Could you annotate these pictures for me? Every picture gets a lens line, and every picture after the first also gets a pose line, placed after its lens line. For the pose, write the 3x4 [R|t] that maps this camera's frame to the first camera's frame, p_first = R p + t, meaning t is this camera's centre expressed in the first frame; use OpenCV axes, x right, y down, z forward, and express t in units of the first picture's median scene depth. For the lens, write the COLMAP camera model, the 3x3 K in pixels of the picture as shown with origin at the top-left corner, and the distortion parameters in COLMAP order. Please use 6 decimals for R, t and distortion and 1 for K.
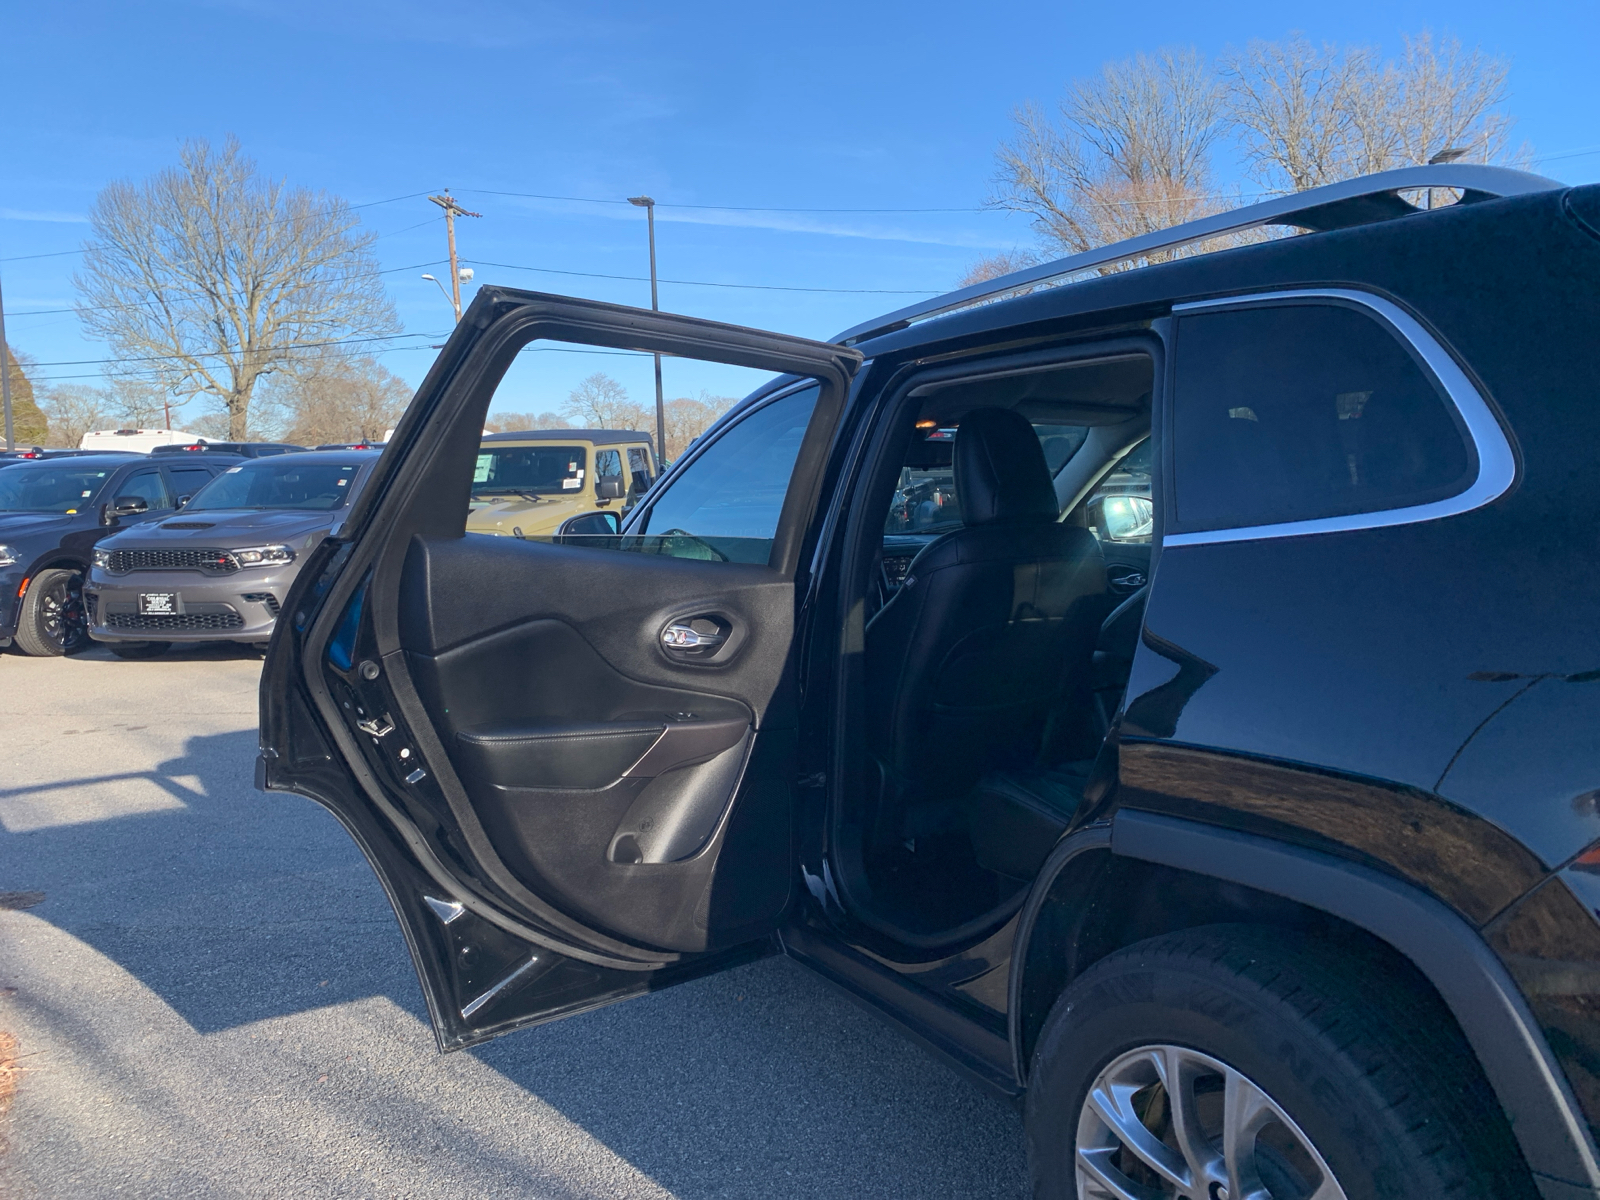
lens RADIAL K [[1176.1, 0, 800.0], [0, 1176.1, 600.0], [0, 0, 1]] dist [0.016322, -0.006306]
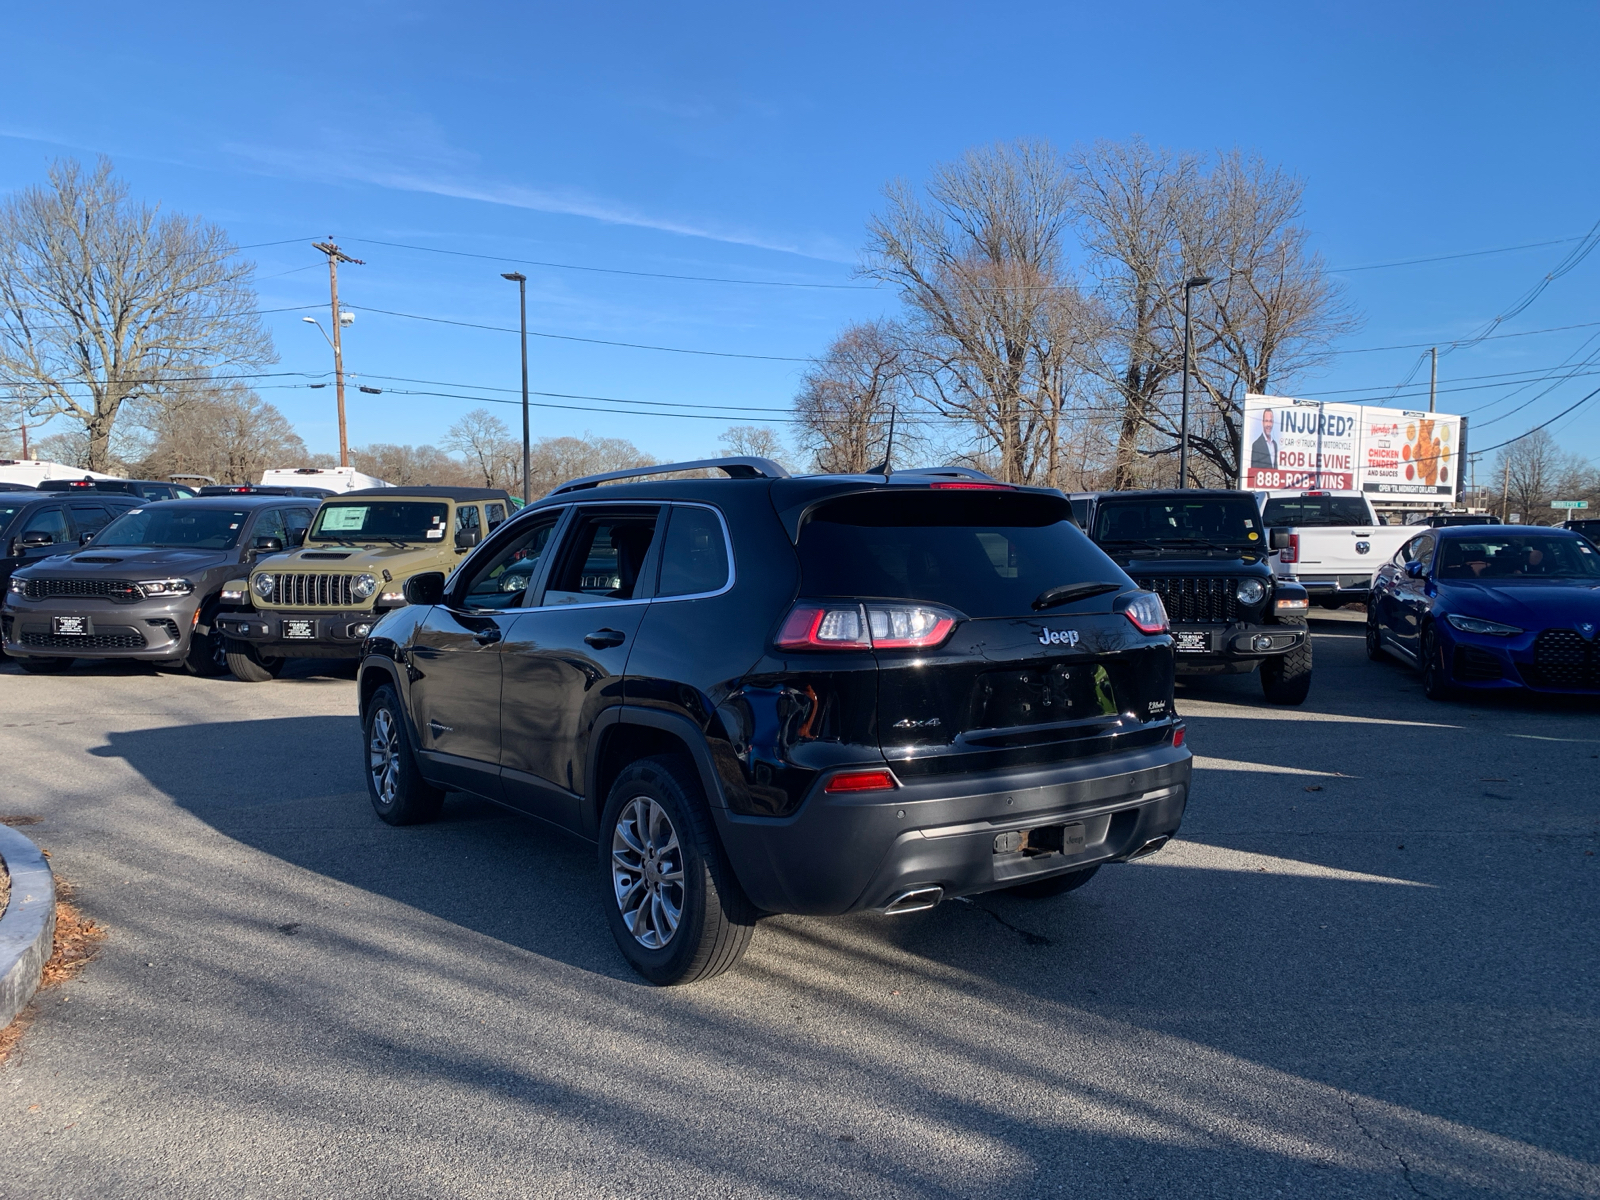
lens RADIAL K [[1176.1, 0, 800.0], [0, 1176.1, 600.0], [0, 0, 1]] dist [0.016322, -0.006306]
pose [[0.994670, 0.025898, 0.099801, 0.053700], [-0.022179, 0.999024, -0.038197, 0.005696], [-0.100692, 0.035780, 0.994274, -0.211216]]
